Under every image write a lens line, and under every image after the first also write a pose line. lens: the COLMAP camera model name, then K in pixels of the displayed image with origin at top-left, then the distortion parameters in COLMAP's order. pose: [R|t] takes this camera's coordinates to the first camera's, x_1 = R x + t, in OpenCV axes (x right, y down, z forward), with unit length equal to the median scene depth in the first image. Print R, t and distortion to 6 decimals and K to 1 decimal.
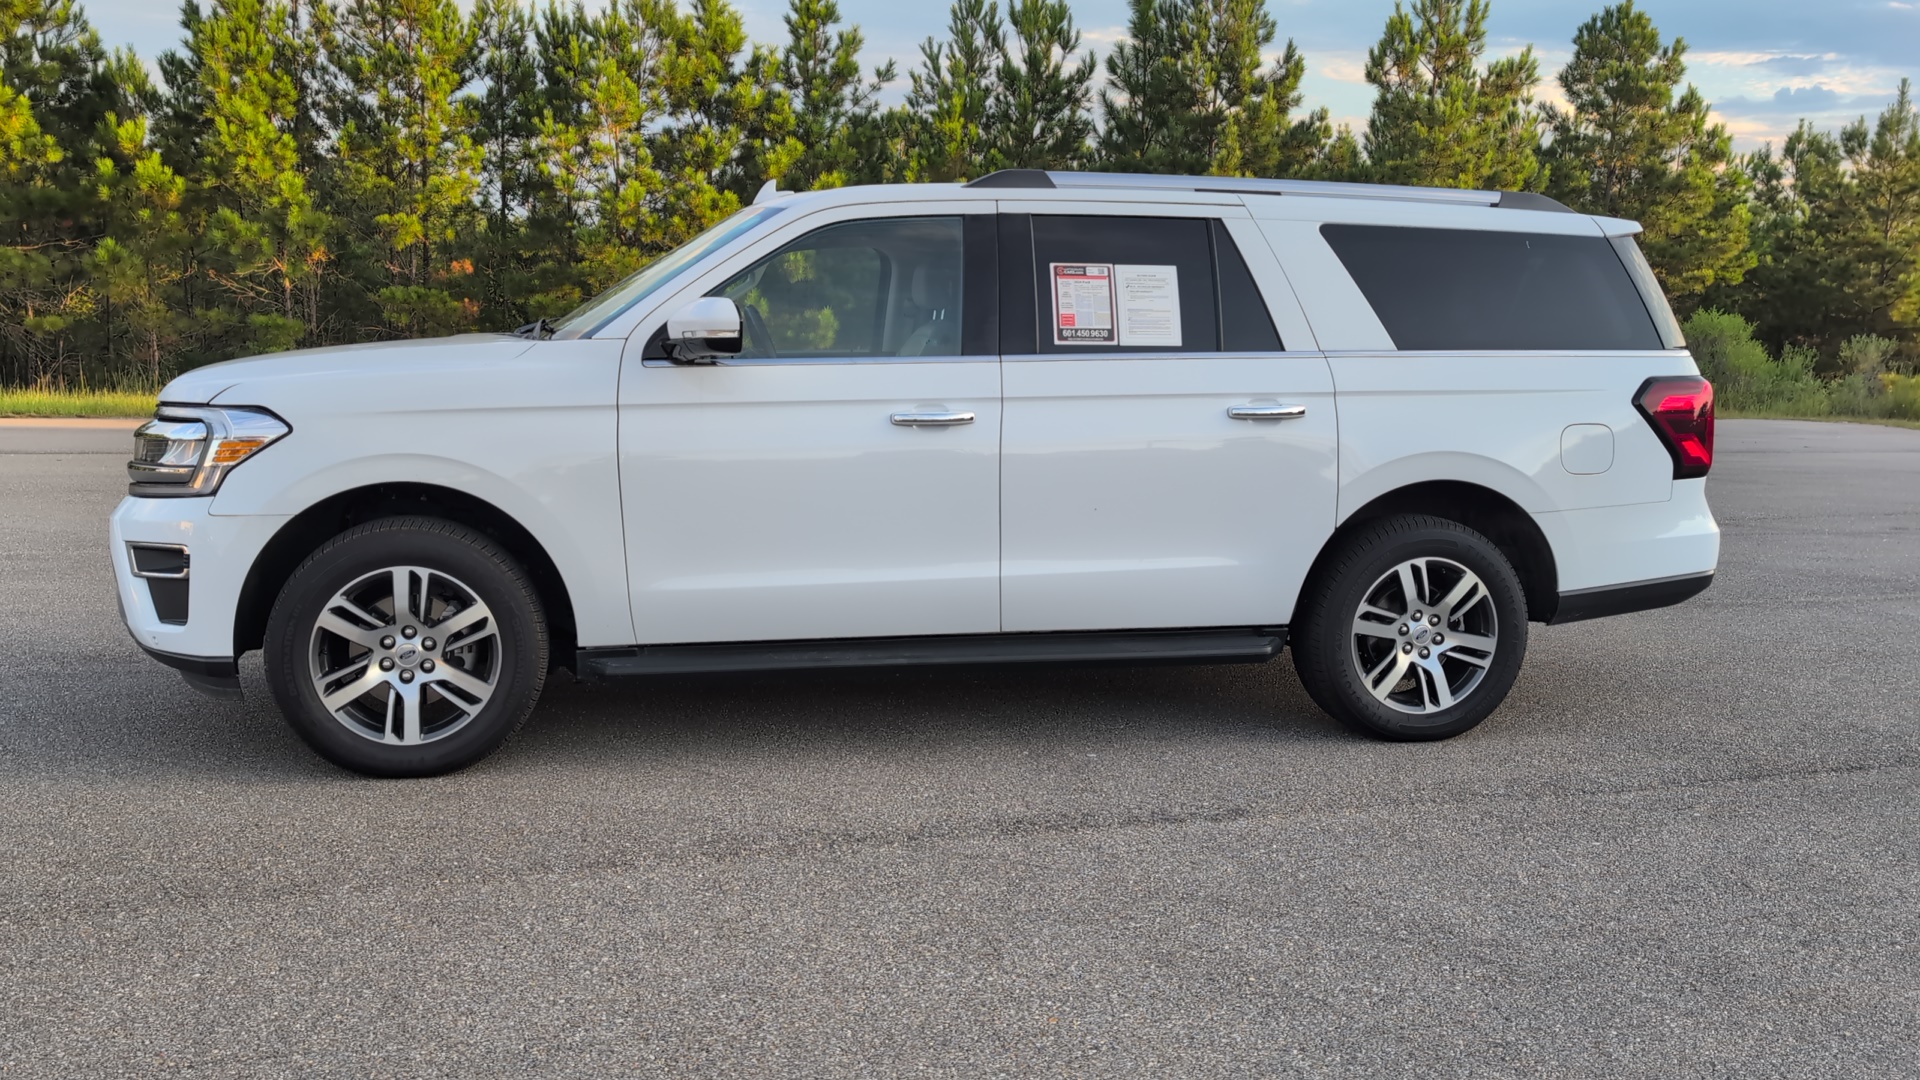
lens RADIAL K [[1620.2, 0, 960.0], [0, 1620.2, 540.0], [0, 0, 1]] dist [0.020446, 0.007841]
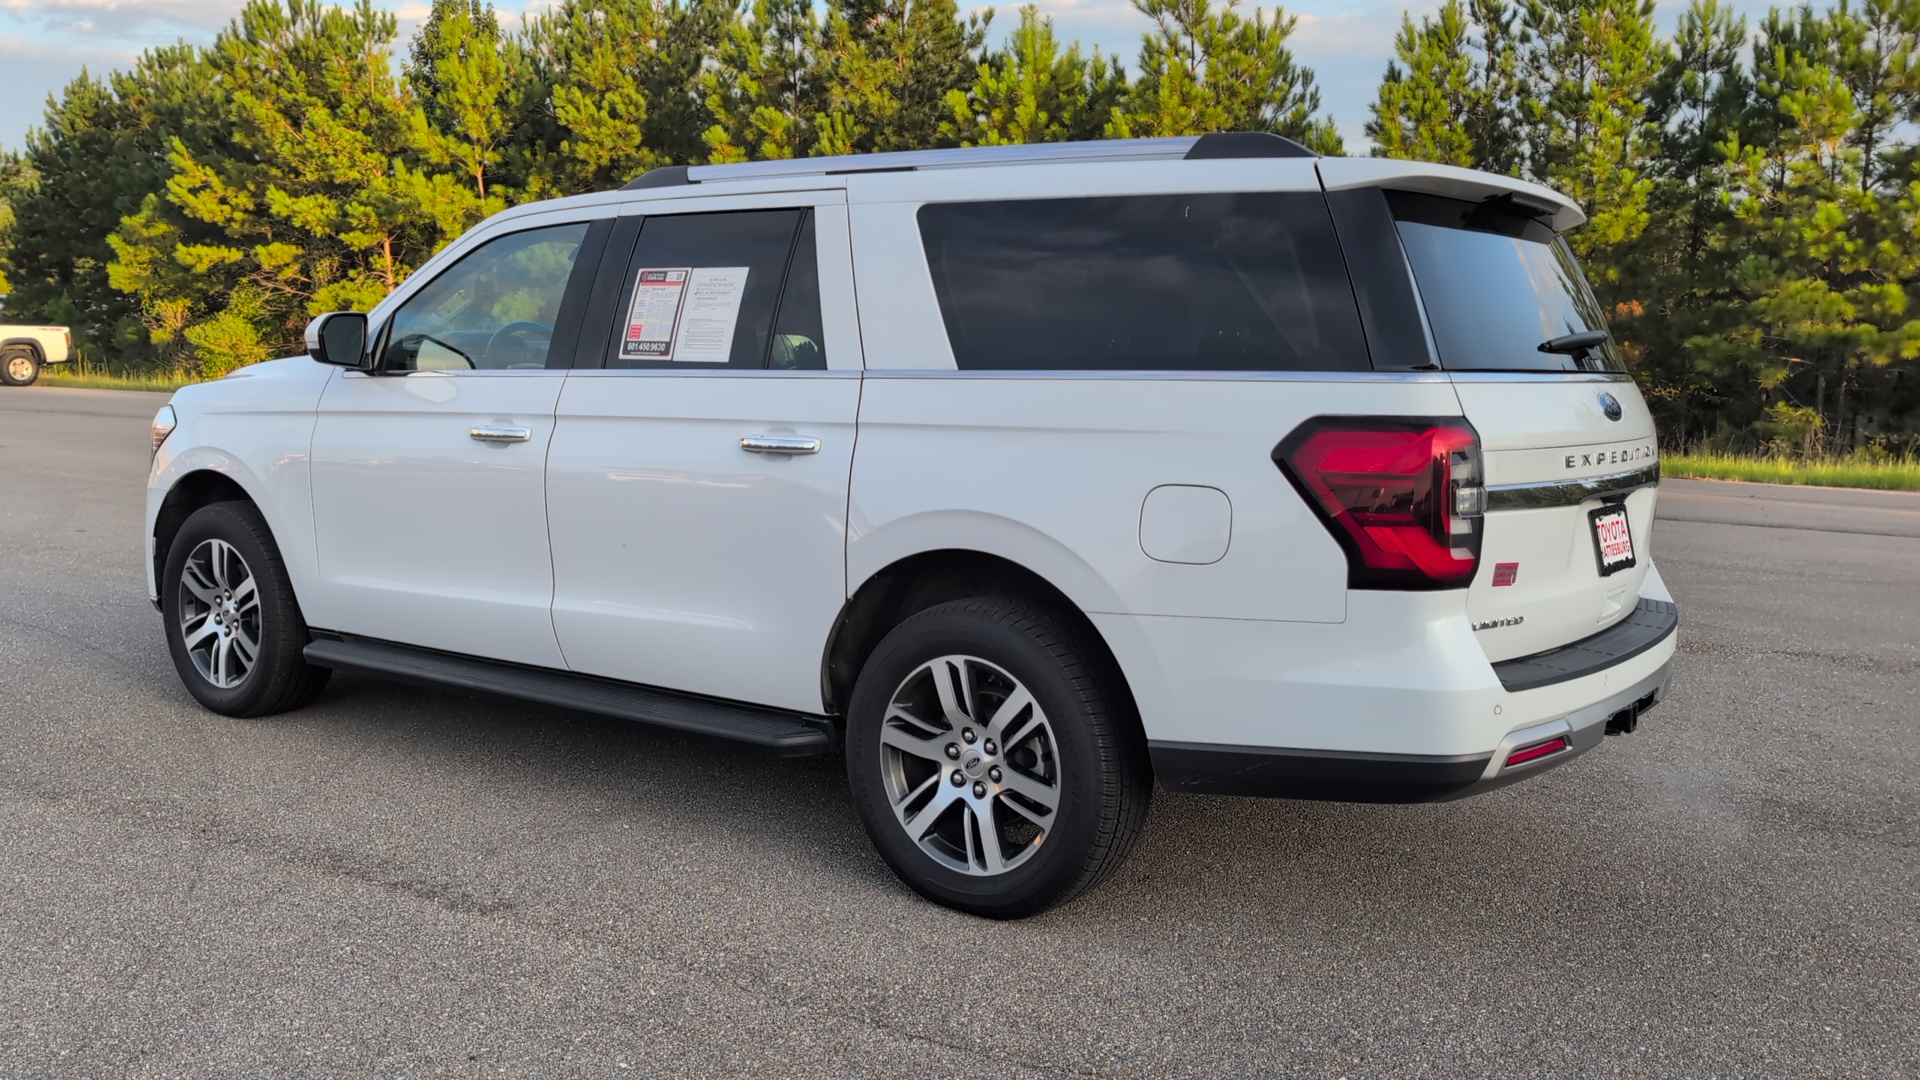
lens RADIAL K [[1605.8, 0, 998.6], [0, 1605.8, 536.9], [0, 0, 1]] dist [0.156381, -0.265987]
pose [[0.671846, 0.078416, -0.736528, 0.815927], [-0.103108, 0.994600, 0.011839, -0.051524], [0.733479, 0.067988, 0.676304, 0.519811]]
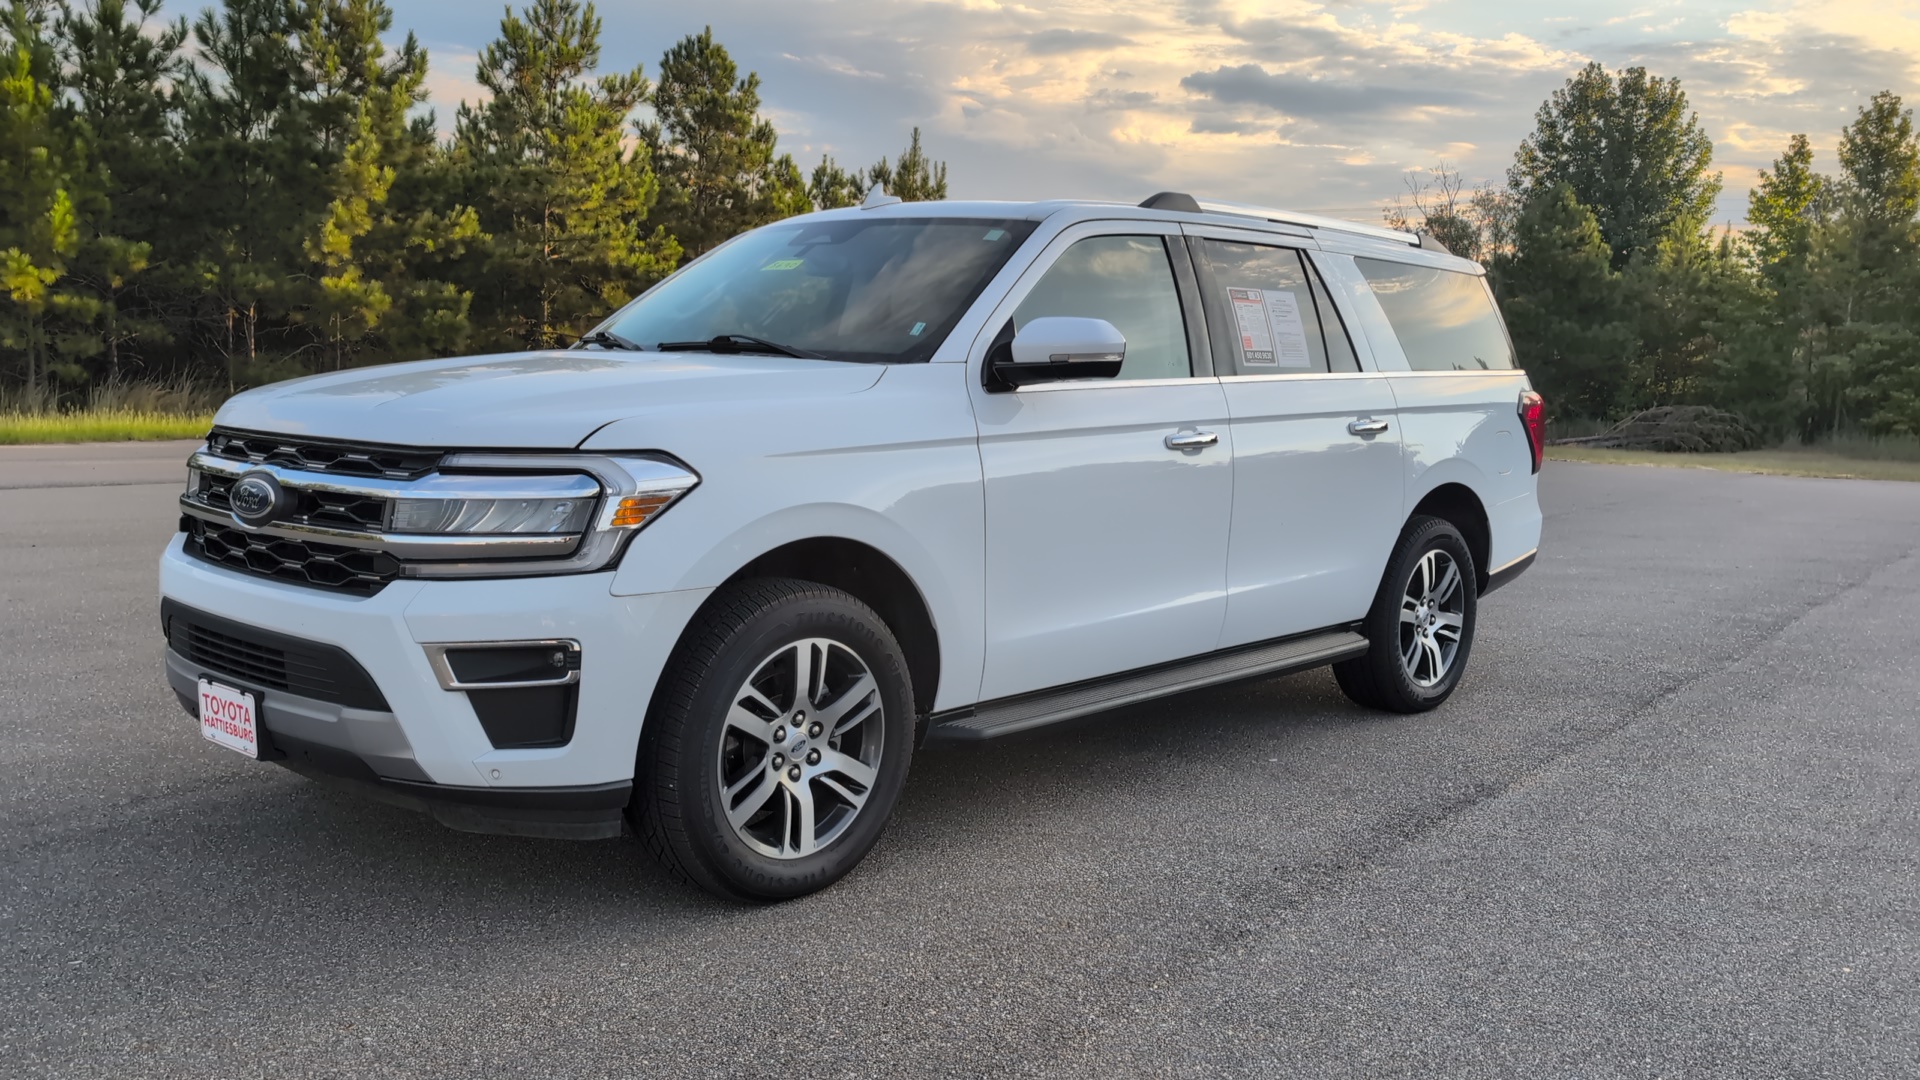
lens RADIAL K [[1620.2, 0, 960.0], [0, 1620.2, 540.0], [0, 0, 1]] dist [0.020446, 0.007841]
pose [[0.819544, -0.061016, 0.569759, -0.641307], [0.062412, 0.997904, 0.017094, -0.036934], [-0.569608, 0.021550, 0.821634, 0.243167]]
